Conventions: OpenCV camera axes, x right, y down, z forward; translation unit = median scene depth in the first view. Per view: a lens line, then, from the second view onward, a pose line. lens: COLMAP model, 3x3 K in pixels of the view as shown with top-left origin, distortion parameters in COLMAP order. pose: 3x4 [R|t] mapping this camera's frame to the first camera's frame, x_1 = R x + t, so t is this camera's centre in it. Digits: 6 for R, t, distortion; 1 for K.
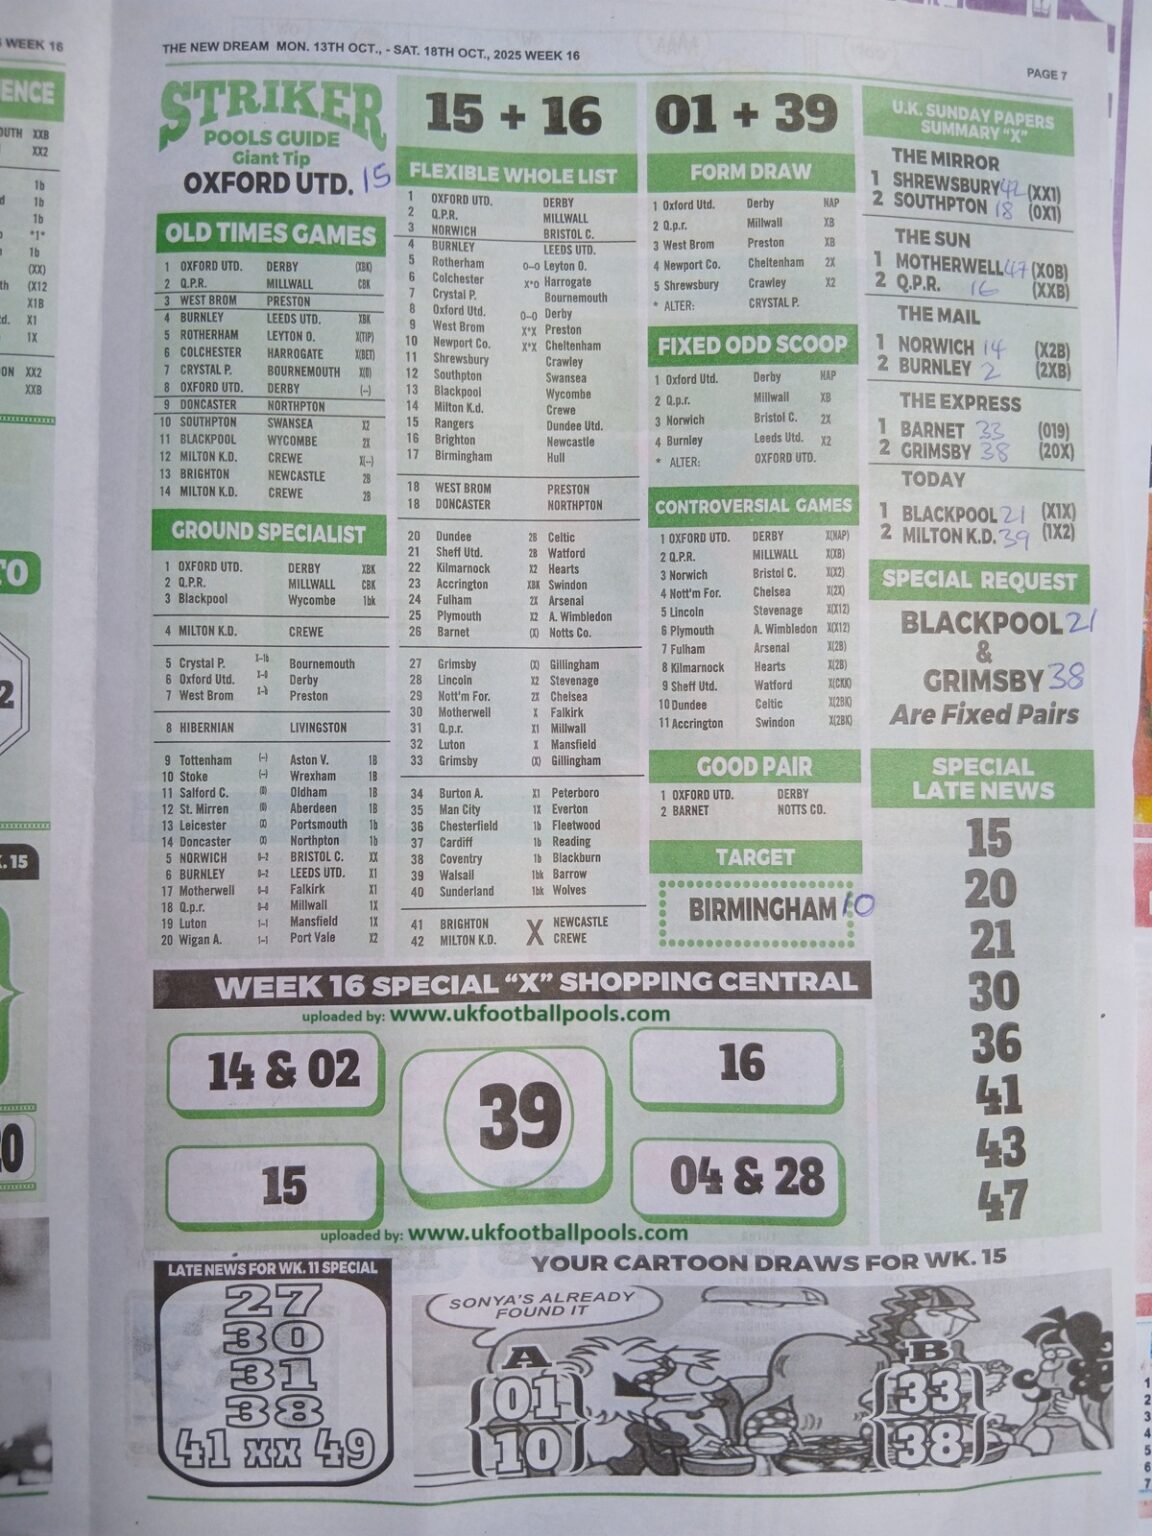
lens RADIAL K [[1166.5, 0, 563.0], [0, 1166.5, 762.5], [0, 0, 1]] dist [0.021371, -0.055688]
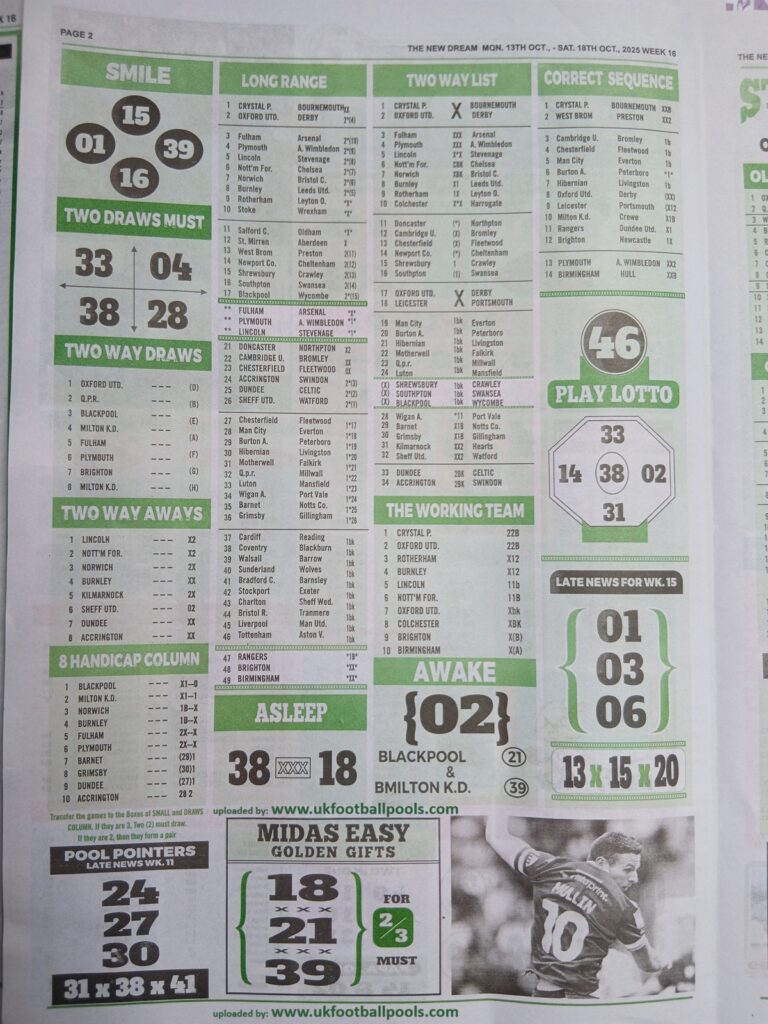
lens RADIAL K [[777.6, 0, 378.6], [0, 777.6, 512.7], [0, 0, 1]] dist [0.021371, -0.055688]
pose [[0.999911, 0.013318, 0.000913, -0.831737], [-0.013307, 0.999850, -0.011054, 0.009815], [-0.001061, 0.011041, 0.999938, -0.022164]]
